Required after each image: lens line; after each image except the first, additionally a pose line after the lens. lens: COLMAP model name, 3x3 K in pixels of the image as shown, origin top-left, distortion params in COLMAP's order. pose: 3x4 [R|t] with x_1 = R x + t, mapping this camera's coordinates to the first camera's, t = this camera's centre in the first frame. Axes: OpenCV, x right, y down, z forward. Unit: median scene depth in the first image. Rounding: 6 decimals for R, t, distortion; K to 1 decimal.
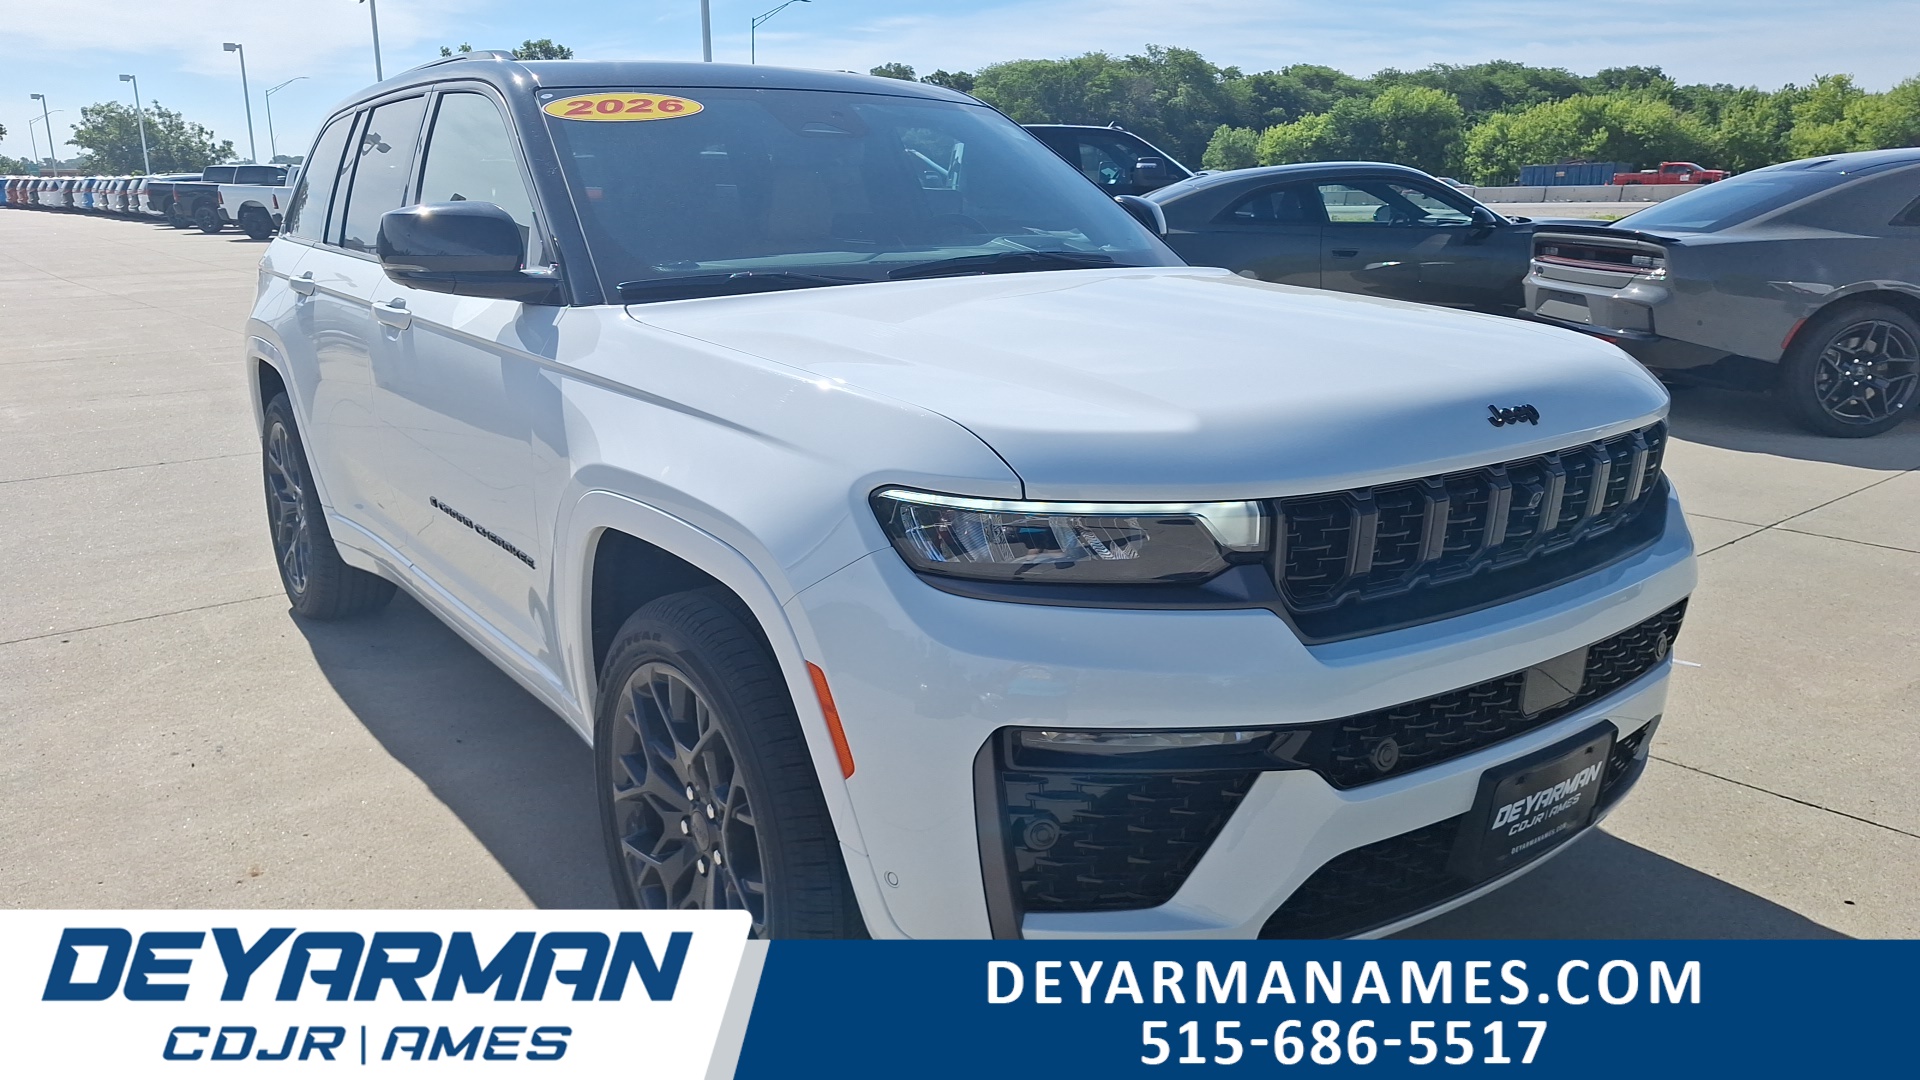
lens RADIAL K [[1358.1, 0, 960.0], [0, 1358.1, 540.0], [0, 0, 1]] dist [0.022660, 0.002452]
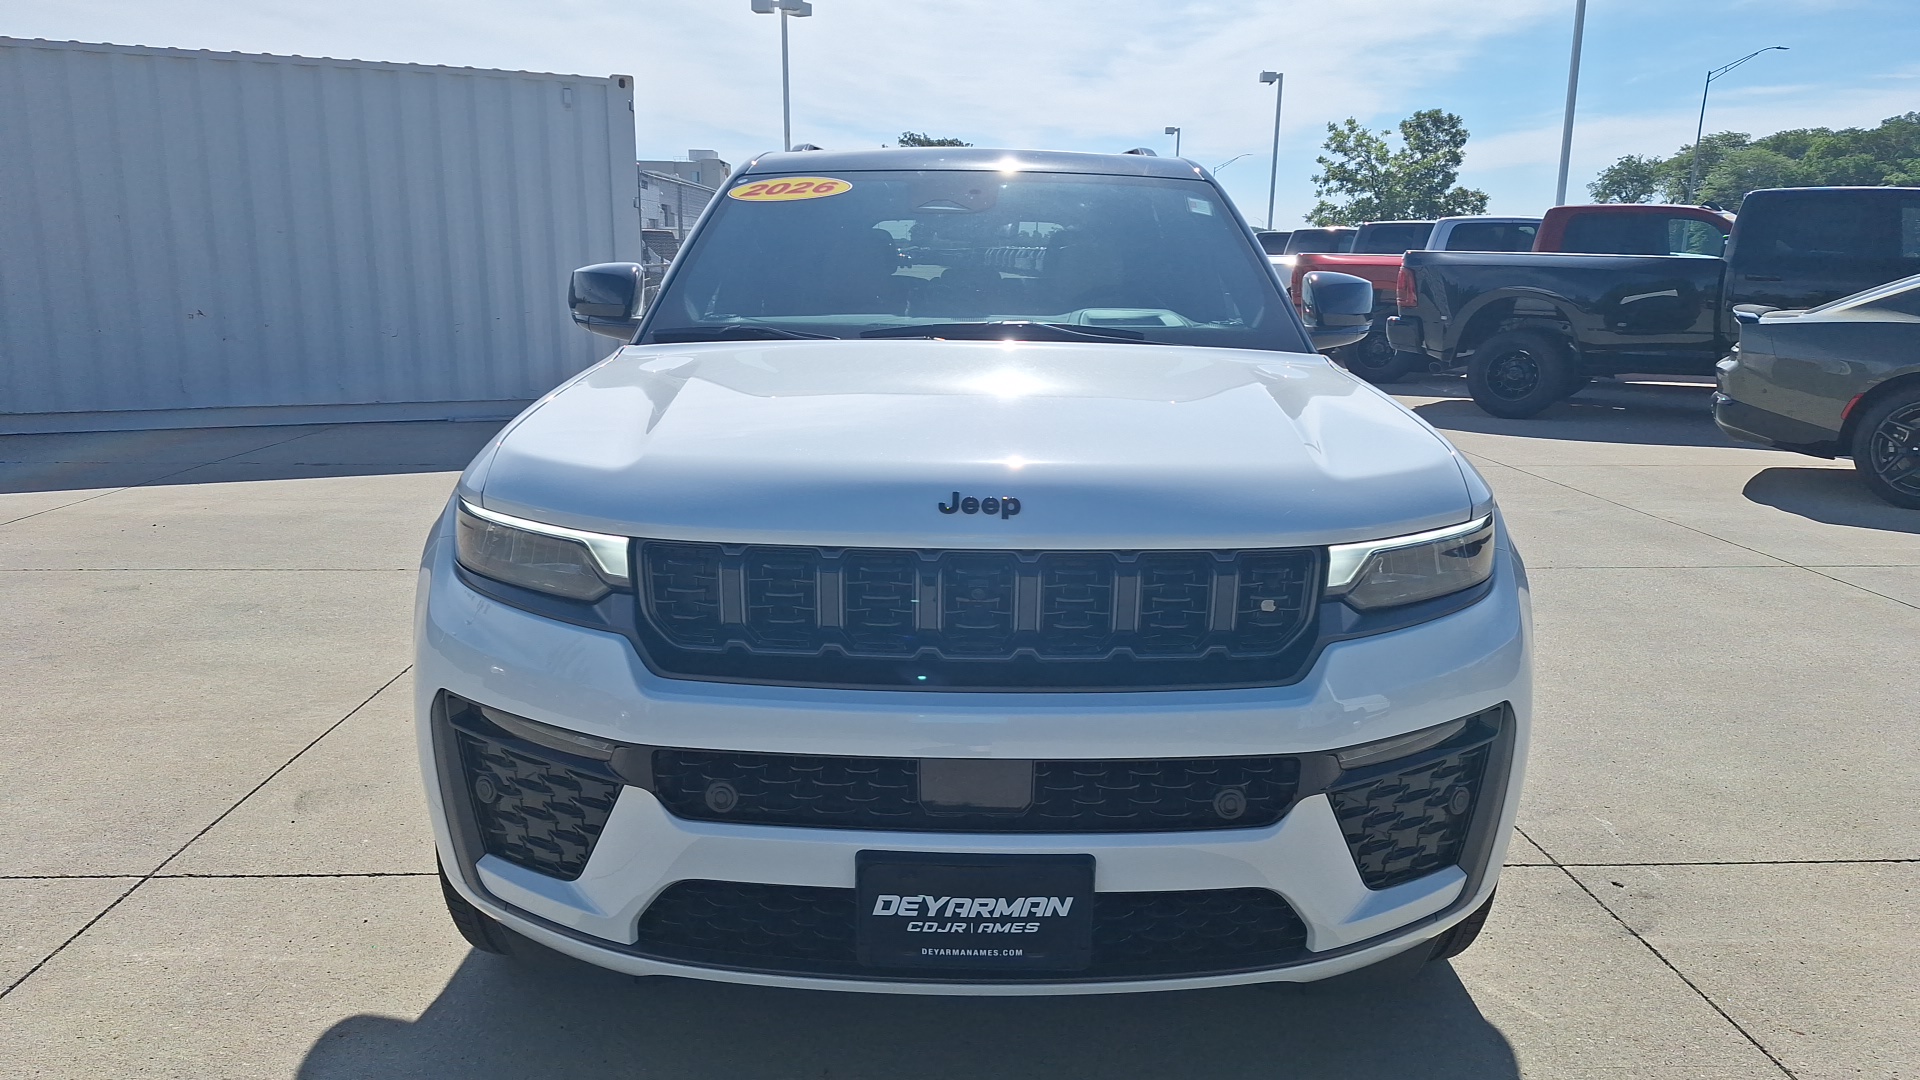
lens RADIAL K [[1354.2, 0, 960.0], [0, 1354.2, 540.0], [0, 0, 1]] dist [0.027733, -0.001824]
pose [[0.807064, 0.140172, -0.573584, 0.601391], [-0.166051, 0.986090, 0.007338, -0.045216], [0.566634, 0.089322, 0.819114, 0.129691]]
